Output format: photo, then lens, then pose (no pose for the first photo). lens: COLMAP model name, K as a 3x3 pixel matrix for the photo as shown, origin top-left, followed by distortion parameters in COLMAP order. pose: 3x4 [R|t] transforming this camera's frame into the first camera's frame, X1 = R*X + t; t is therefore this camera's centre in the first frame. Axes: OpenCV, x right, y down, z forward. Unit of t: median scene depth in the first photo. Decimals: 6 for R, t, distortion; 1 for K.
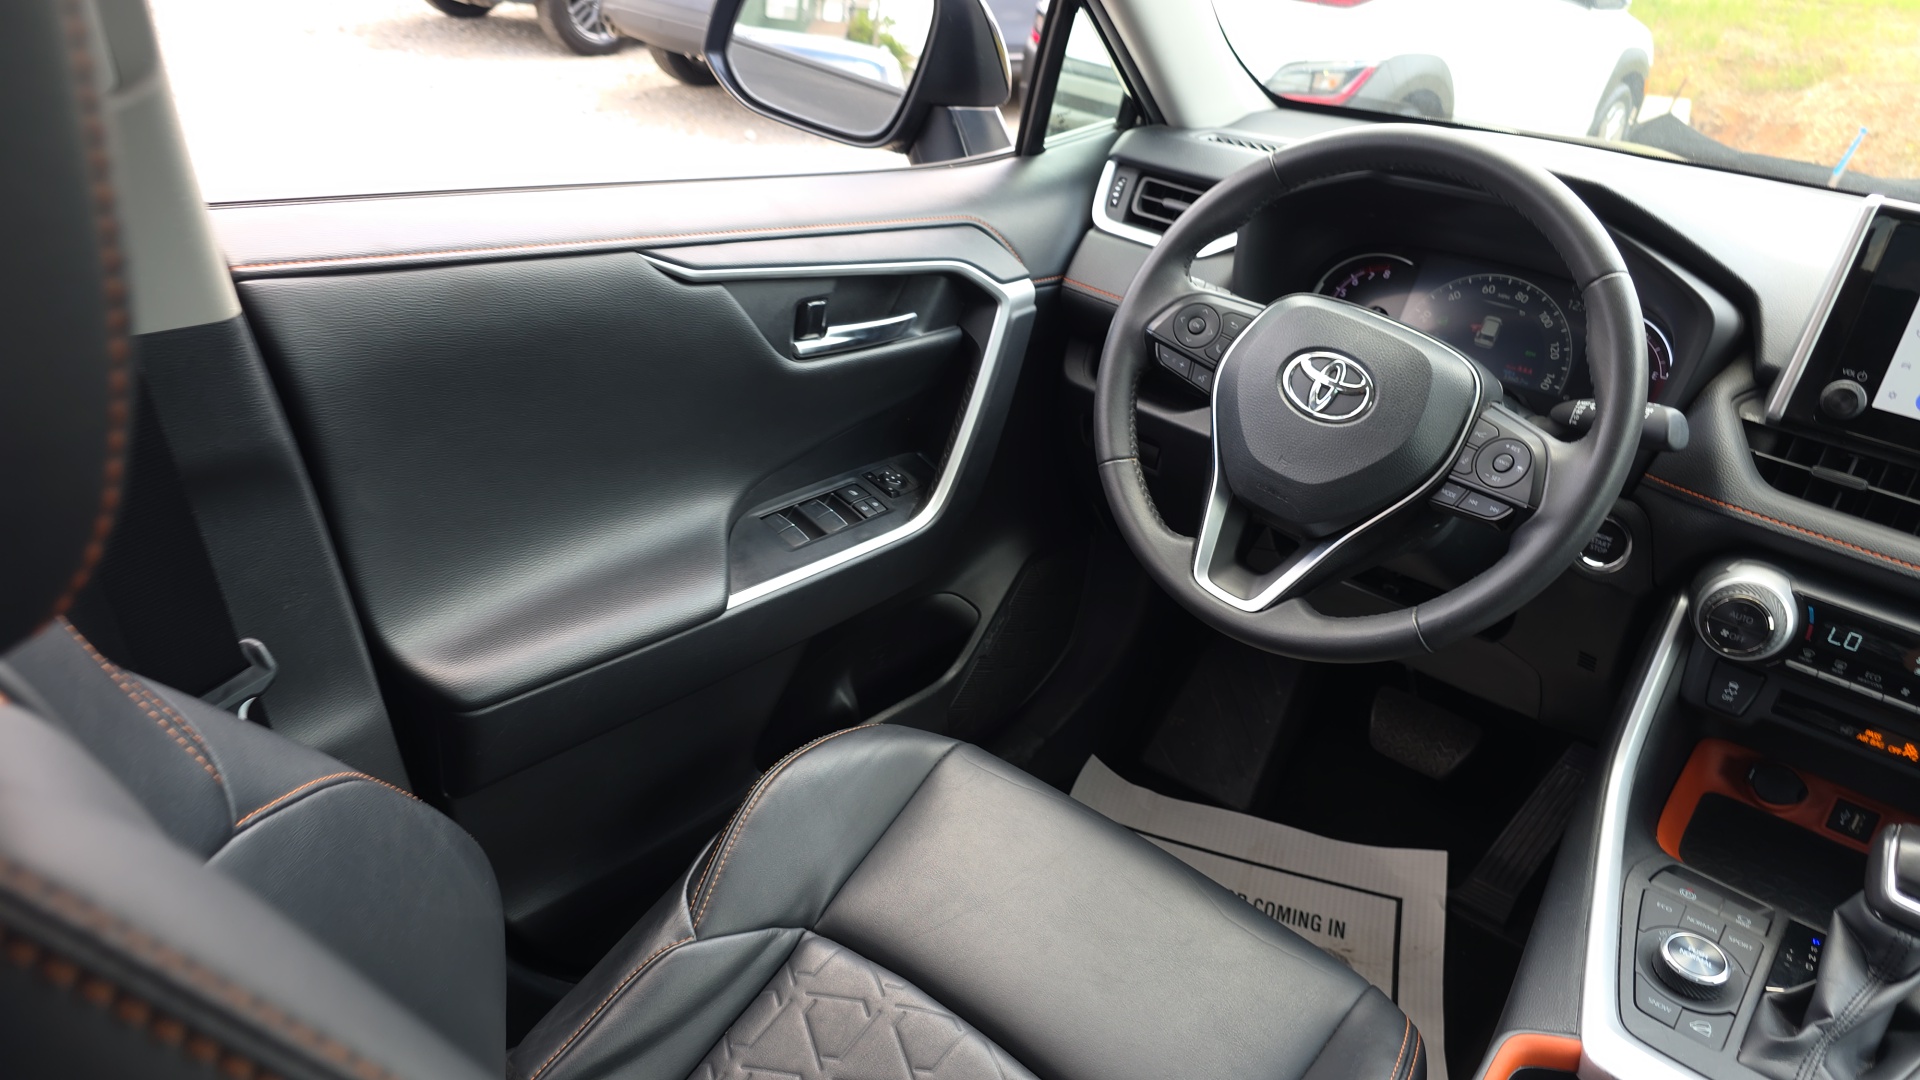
lens RADIAL K [[1309.1, 0, 929.2], [0, 1309.1, 535.7], [0, 0, 1]] dist [0.041017, -0.052397]
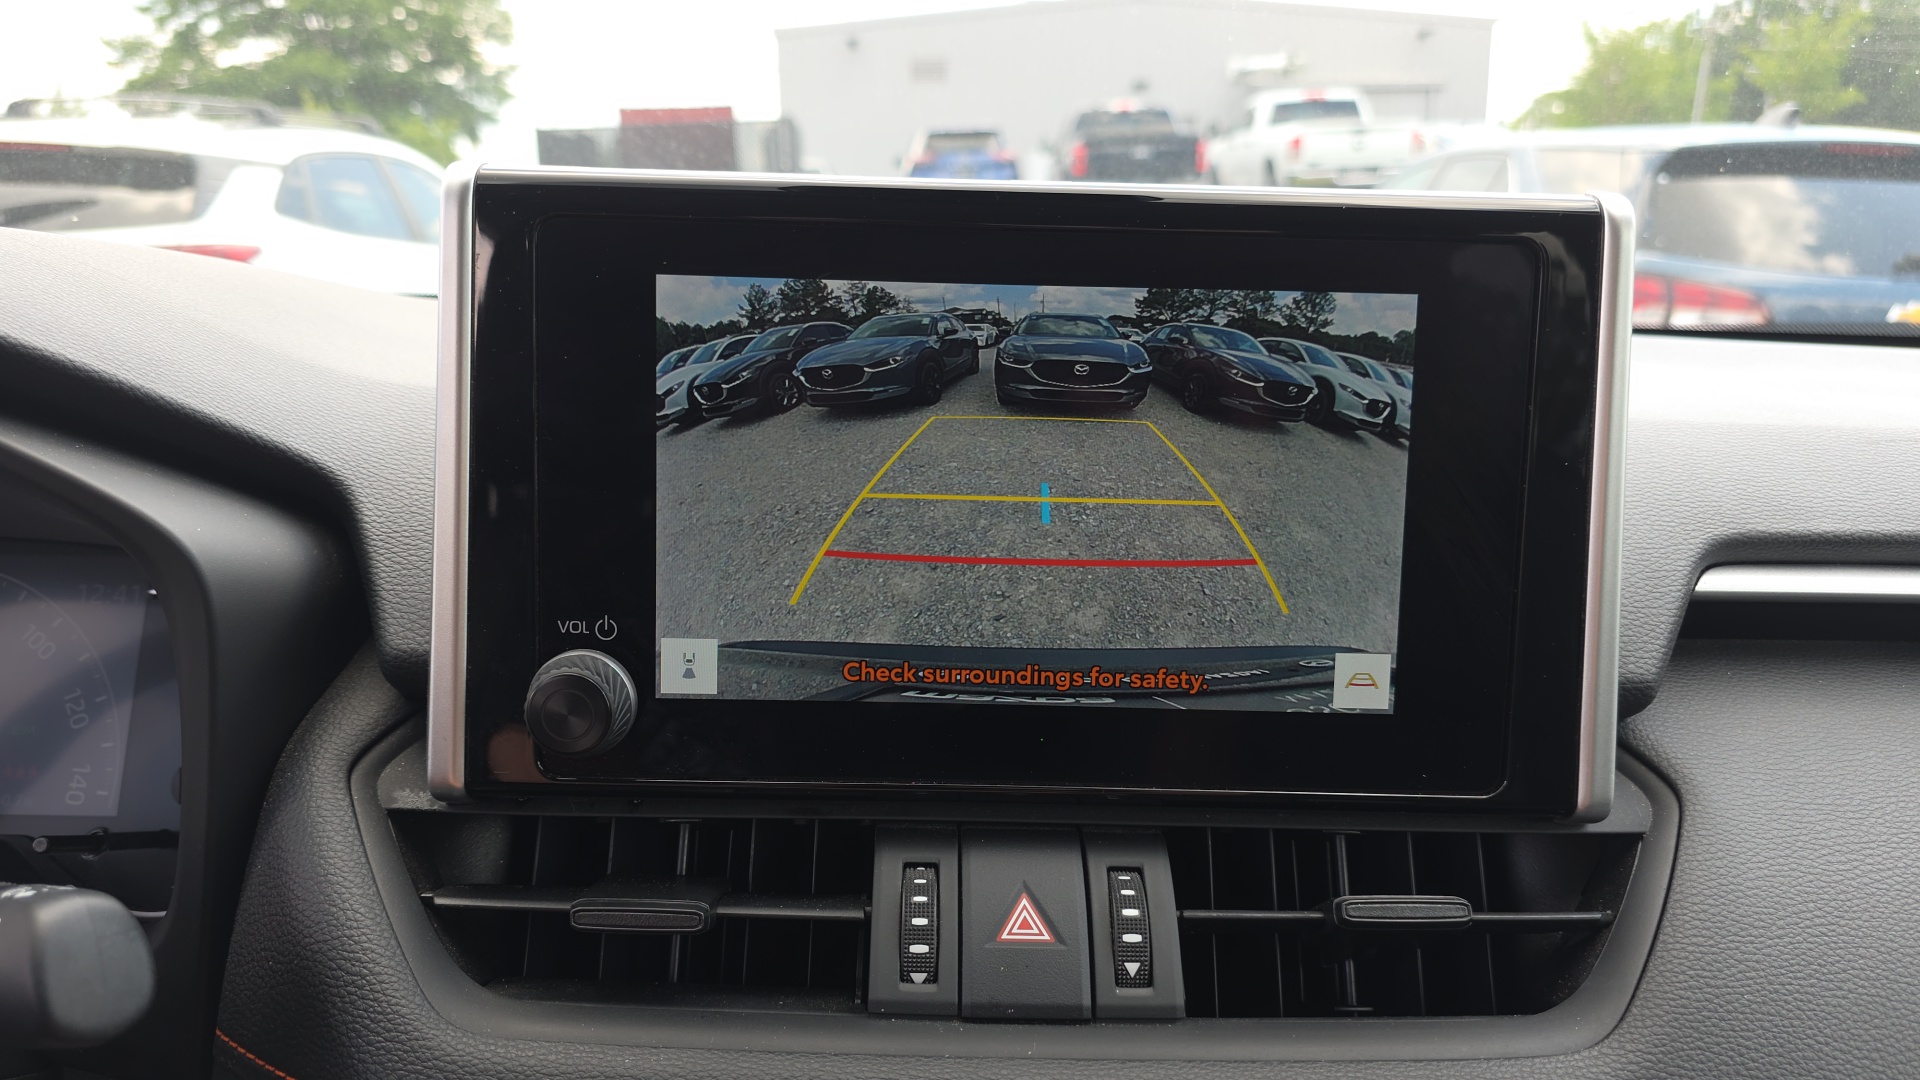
lens RADIAL K [[1321.4, 0, 958.9], [0, 1321.4, 553.4], [0, 0, 1]] dist [0.013574, -0.015197]
pose [[0.748205, -0.220485, 0.625760, 0.496079], [0.336626, 0.938907, -0.071674, -0.072198], [-0.571727, 0.264274, 0.776716, 0.582667]]
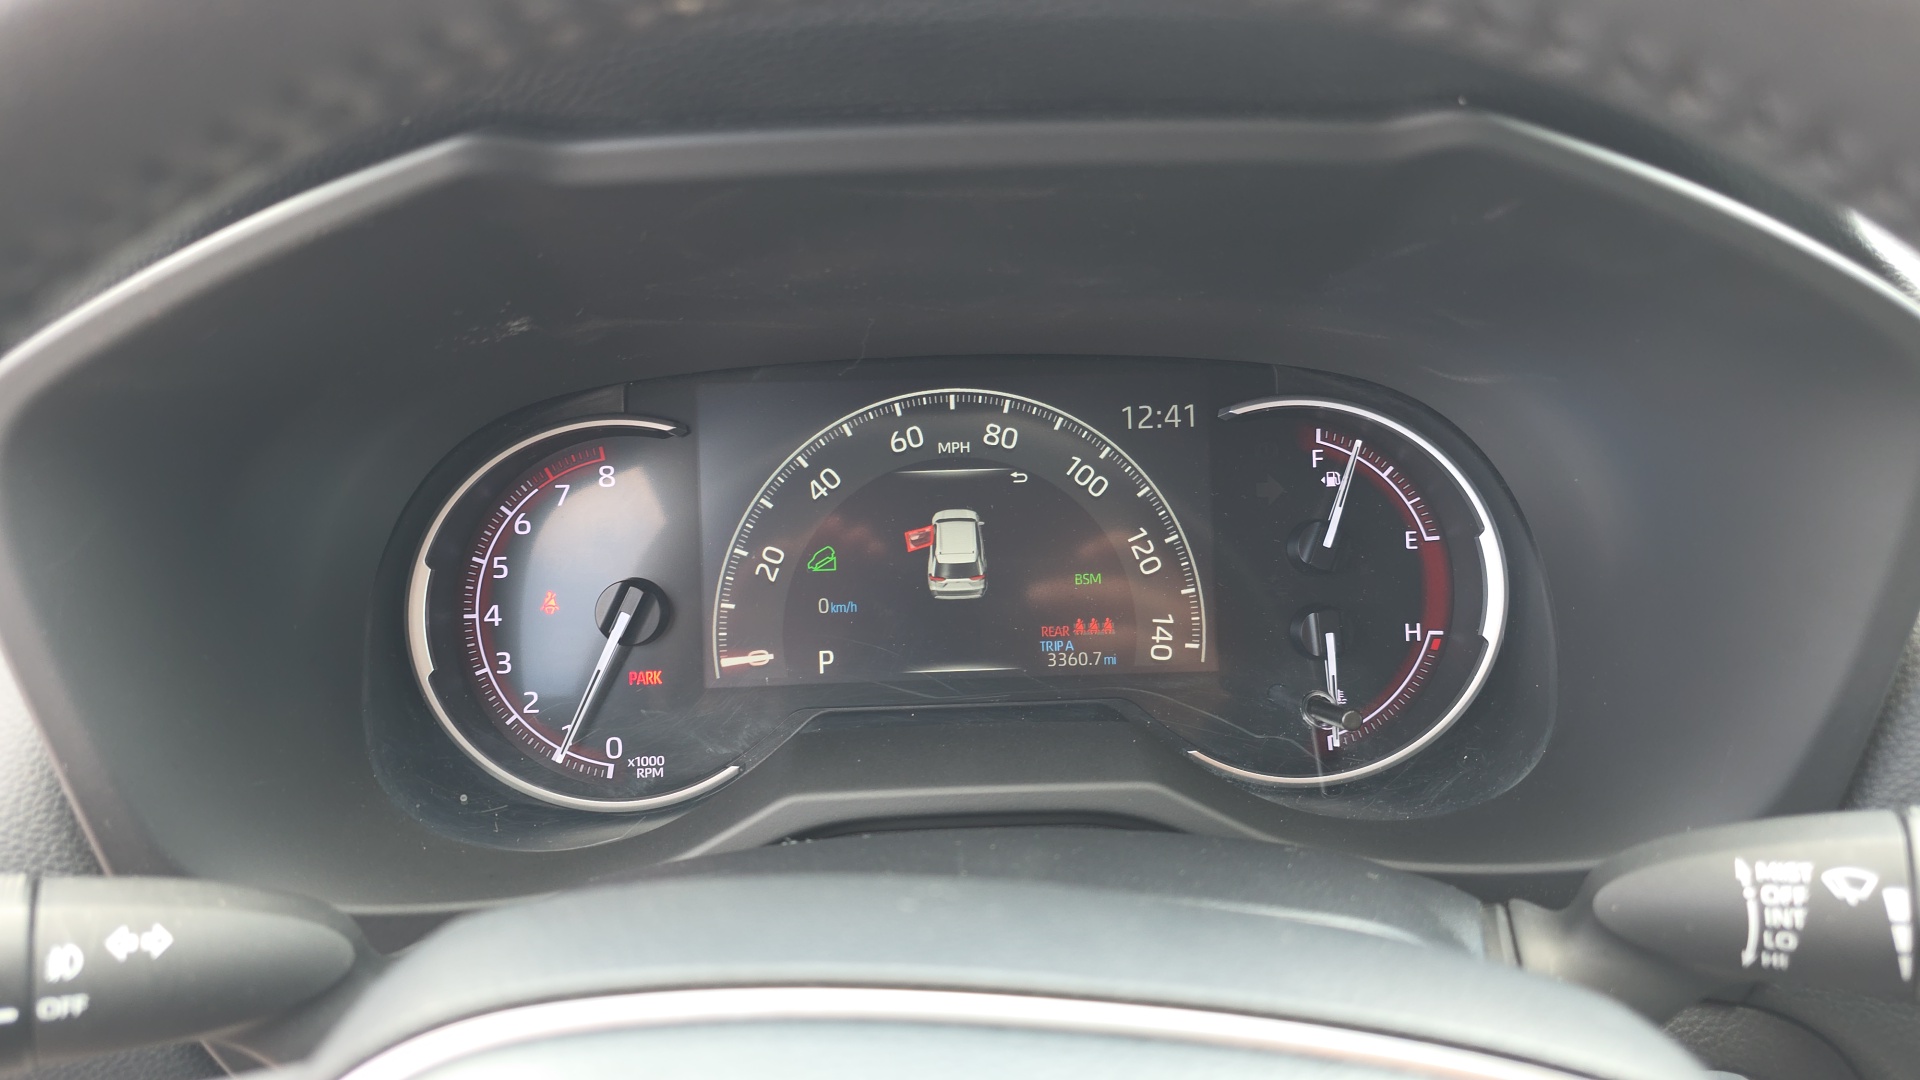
lens RADIAL K [[1309.1, 0, 925.4], [0, 1309.1, 513.3], [0, 0, 1]] dist [0.041017, -0.052397]
pose [[0.740393, -0.340485, 0.579558, 0.263102], [0.379246, 0.923474, 0.058040, -0.220233], [-0.554968, 0.176822, 0.812862, 0.851000]]
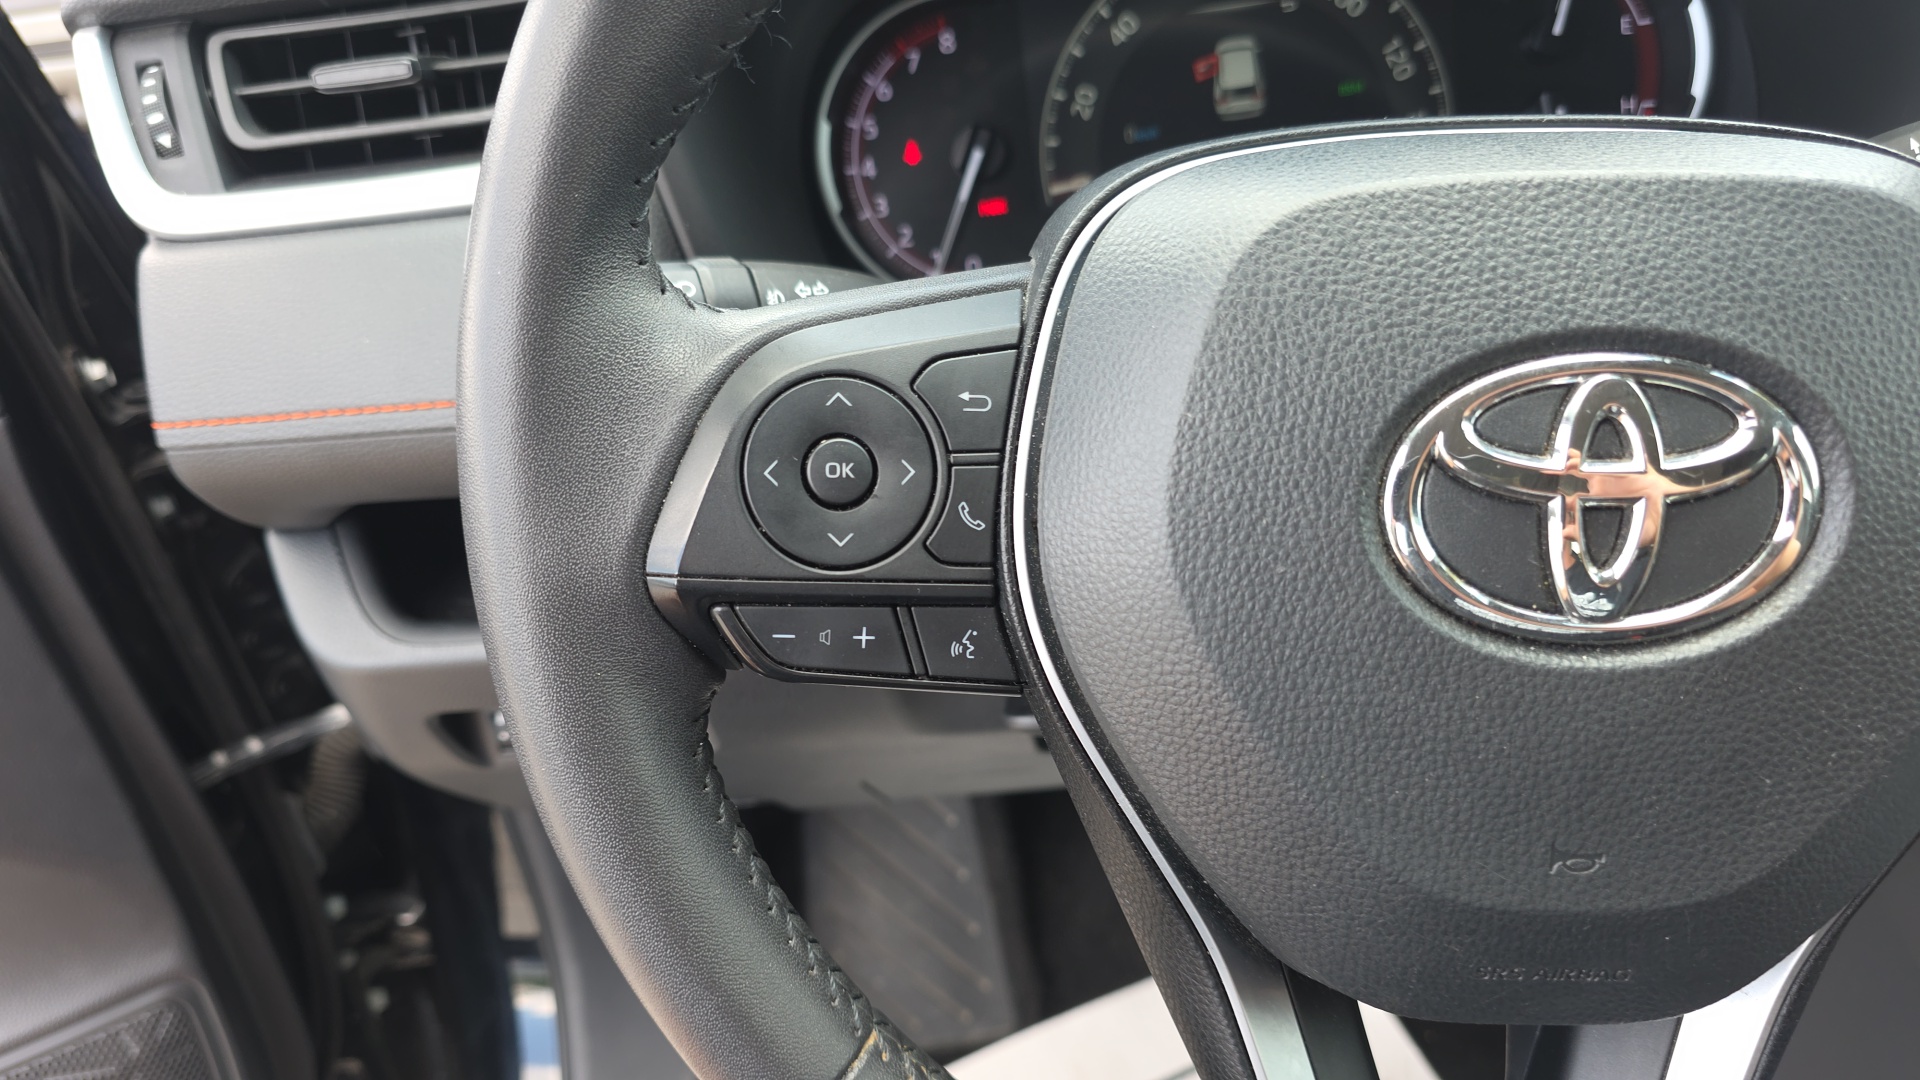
lens RADIAL K [[1309.1, 0, 916.0], [0, 1309.1, 575.7], [0, 0, 1]] dist [0.041017, -0.052397]
pose [[0.736740, -0.528484, 0.421804, 0.107926], [0.470210, 0.848708, 0.242069, -0.199614], [-0.485918, 0.019994, 0.873776, 0.809883]]
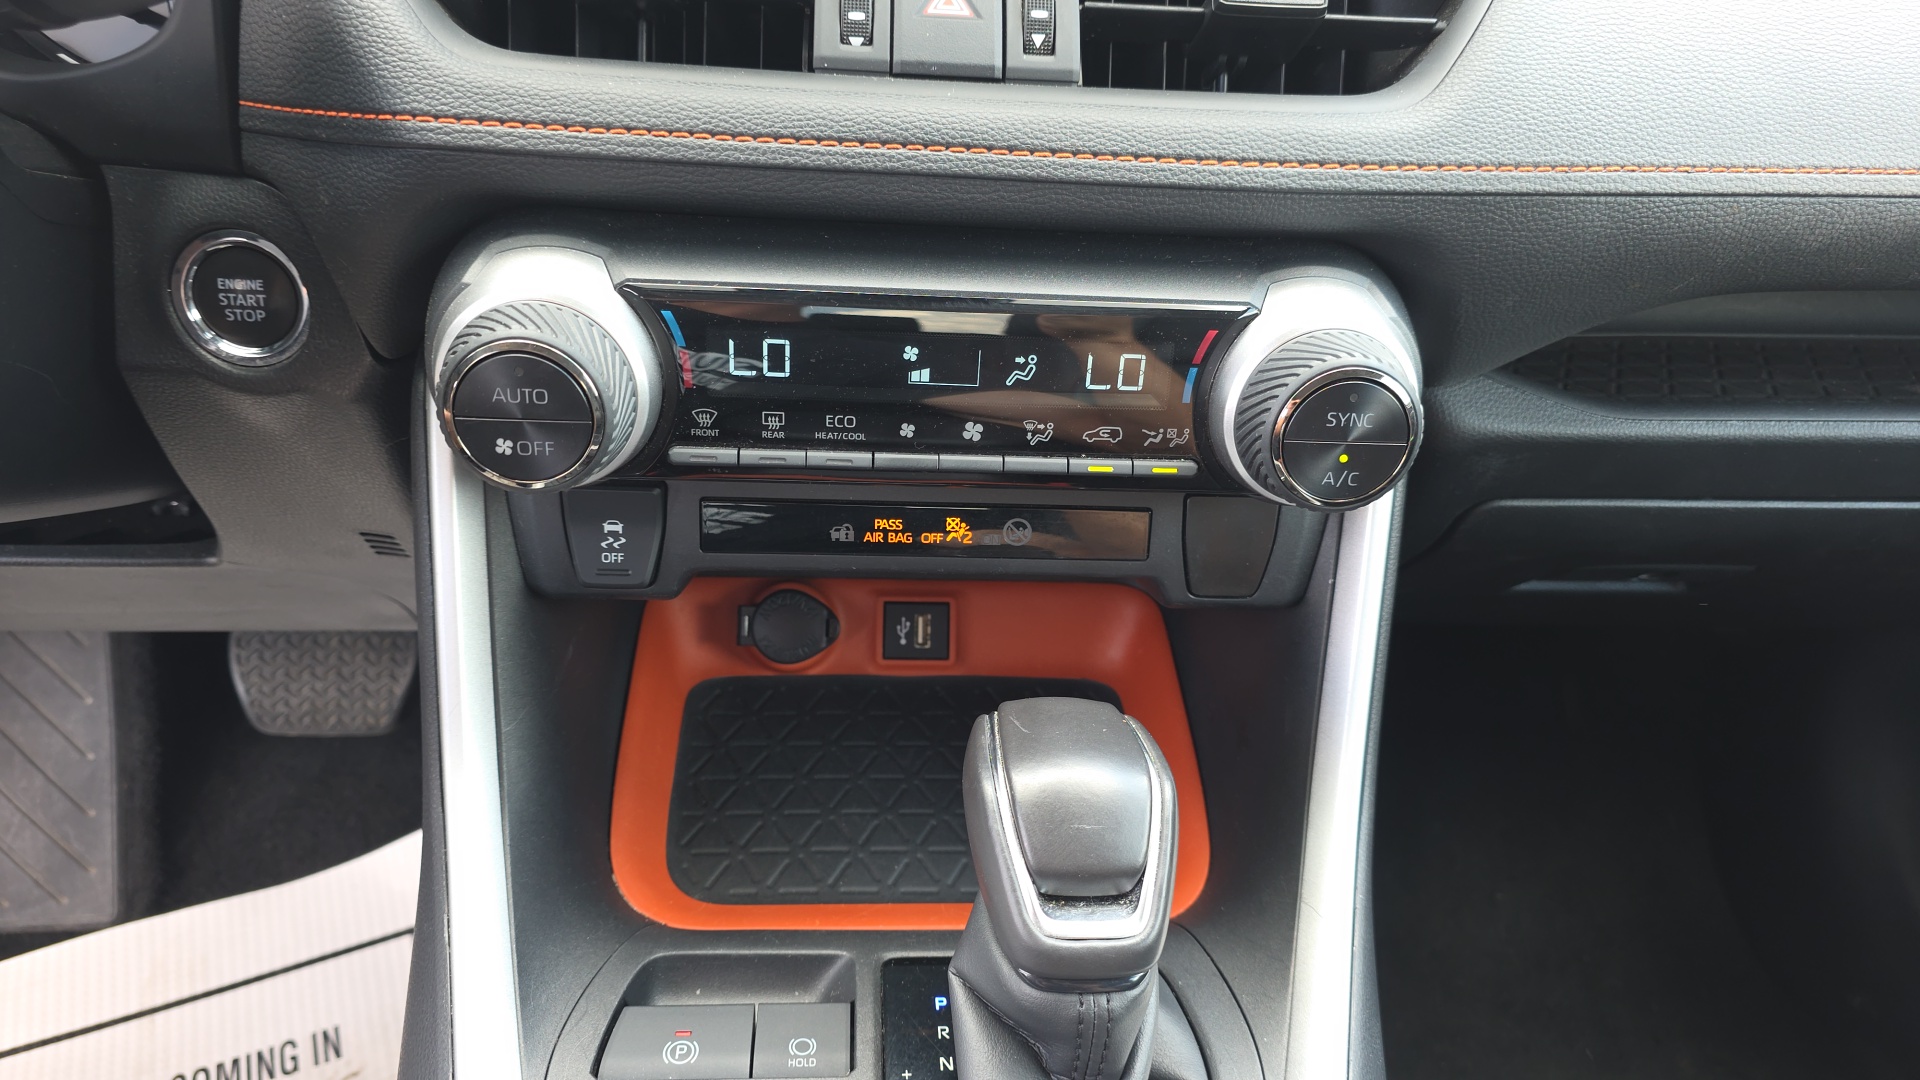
lens RADIAL K [[1309.1, 0, 971.2], [0, 1309.1, 558.1], [0, 0, 1]] dist [0.041017, -0.052397]
pose [[0.719626, -0.429226, 0.545805, 0.424098], [0.314471, 0.902284, 0.294945, 0.029123], [-0.619069, -0.040610, 0.784286, 0.545472]]
